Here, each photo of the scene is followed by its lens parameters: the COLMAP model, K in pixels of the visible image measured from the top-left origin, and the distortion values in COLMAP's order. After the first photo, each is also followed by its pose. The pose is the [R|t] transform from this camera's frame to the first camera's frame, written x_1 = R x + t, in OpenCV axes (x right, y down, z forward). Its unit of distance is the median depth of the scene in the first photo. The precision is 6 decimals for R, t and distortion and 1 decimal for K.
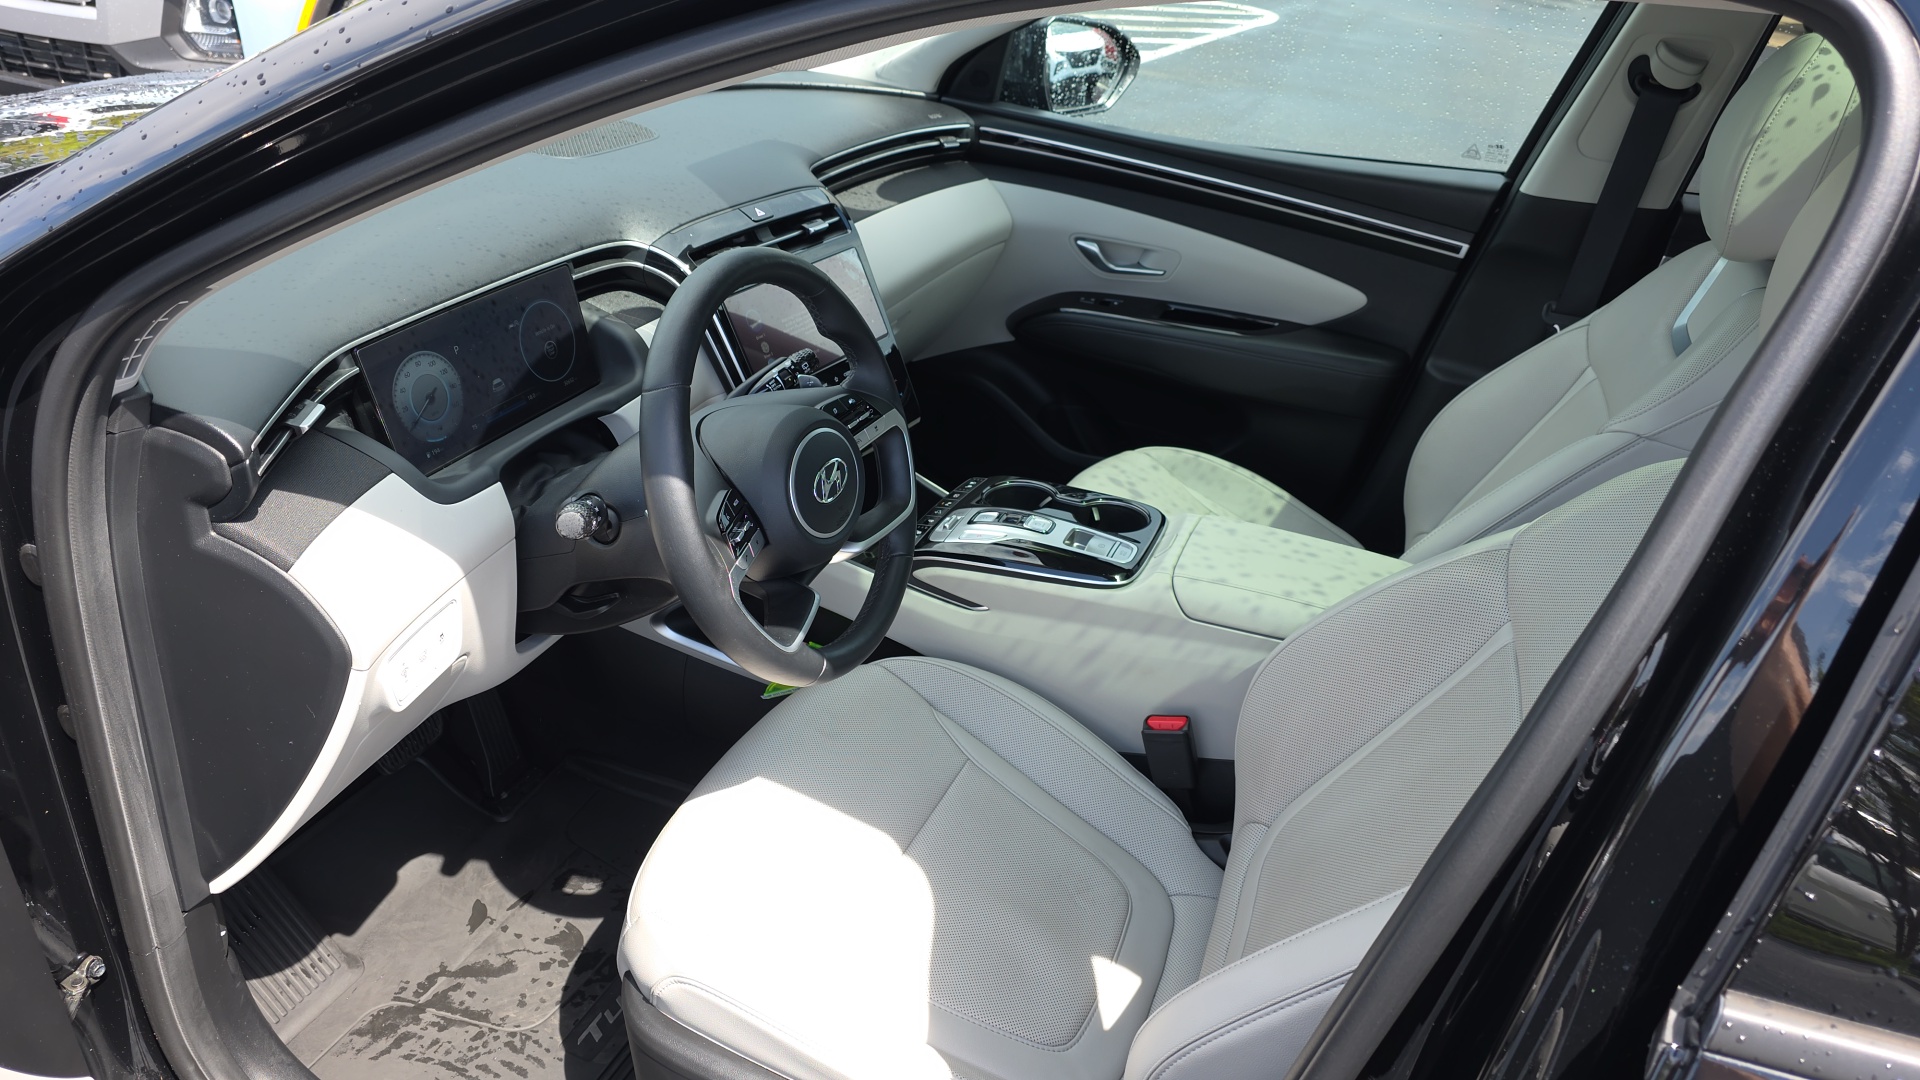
lens RADIAL K [[1265.2, 0, 962.3], [0, 1265.2, 528.9], [0, 0, 1]] dist [0.070107, -0.042941]
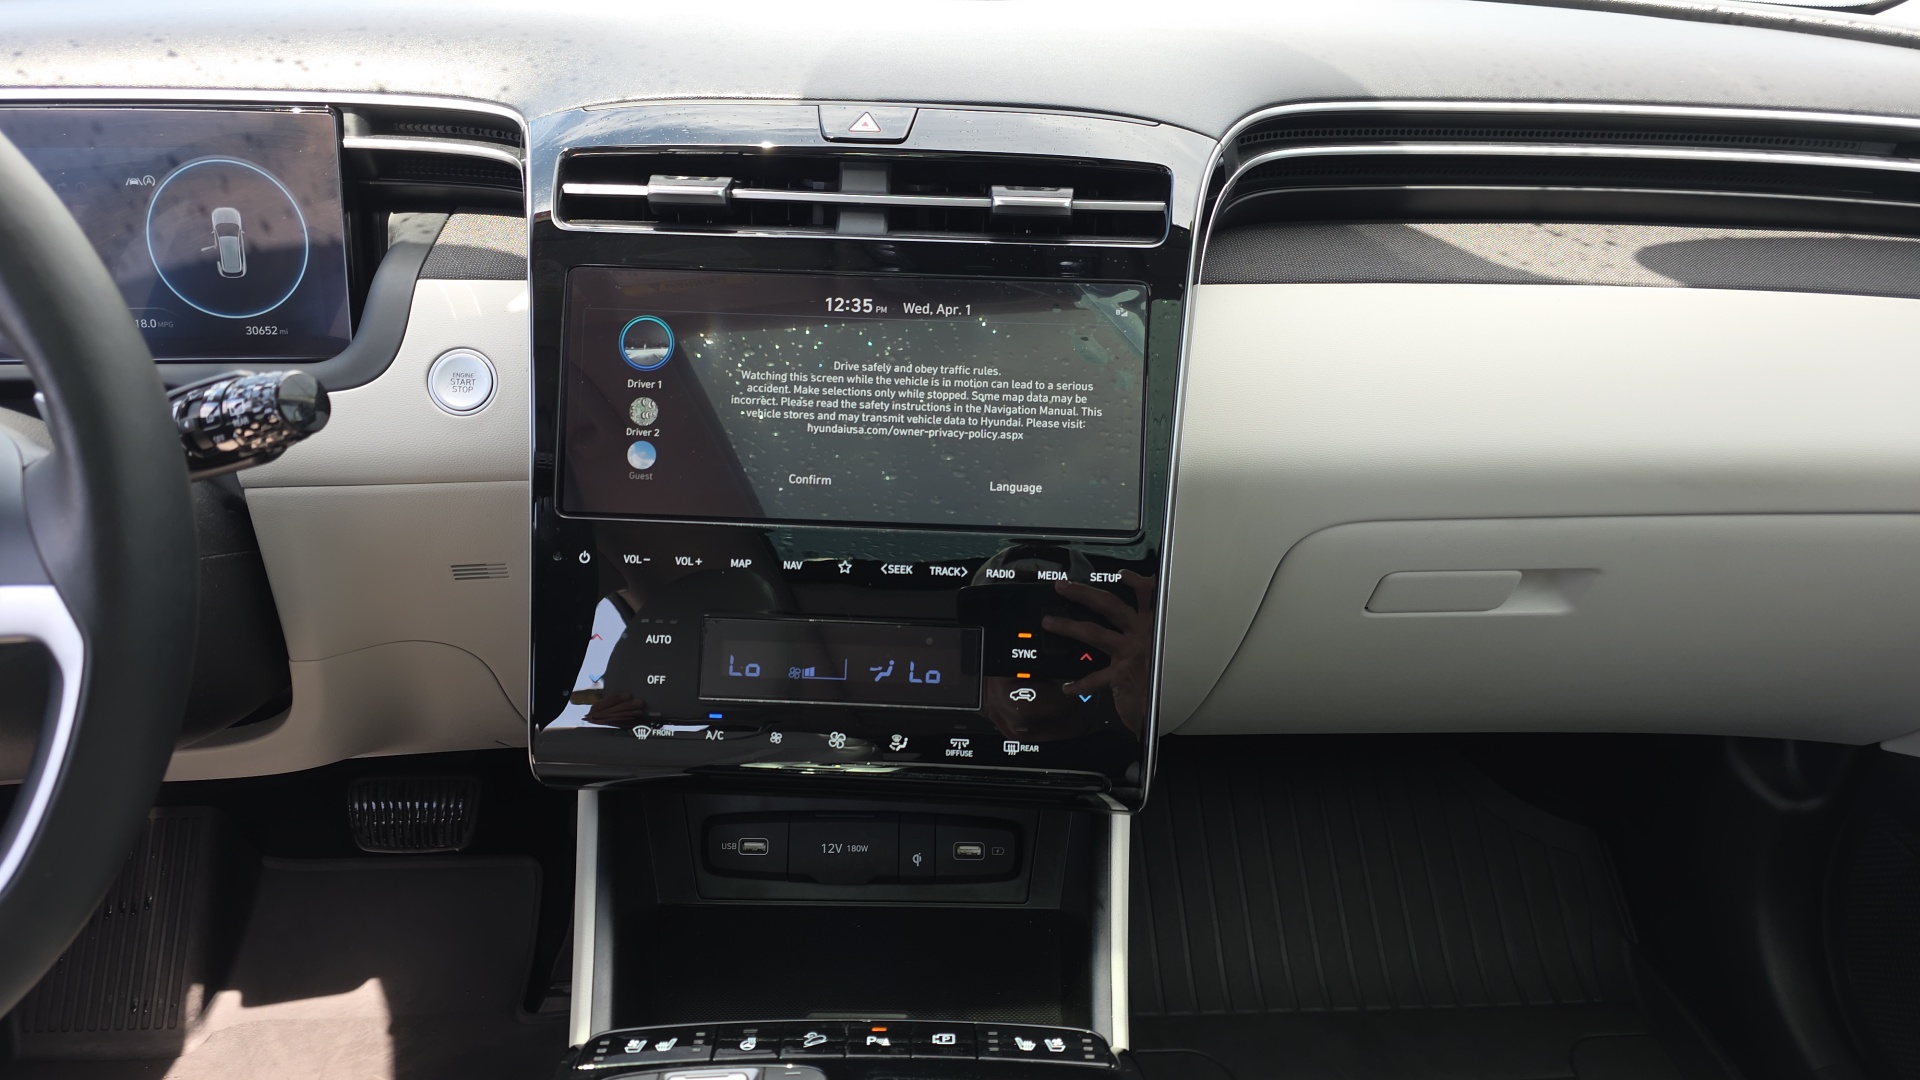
lens RADIAL K [[1275.5, 0, 953.1], [0, 1275.5, 560.8], [0, 0, 1]] dist [0.089748, -0.135104]
pose [[0.434298, 0.340135, -0.834082, 0.199493], [-0.418790, 0.896049, 0.147345, -0.160707], [0.797496, 0.285314, 0.531598, 0.691230]]
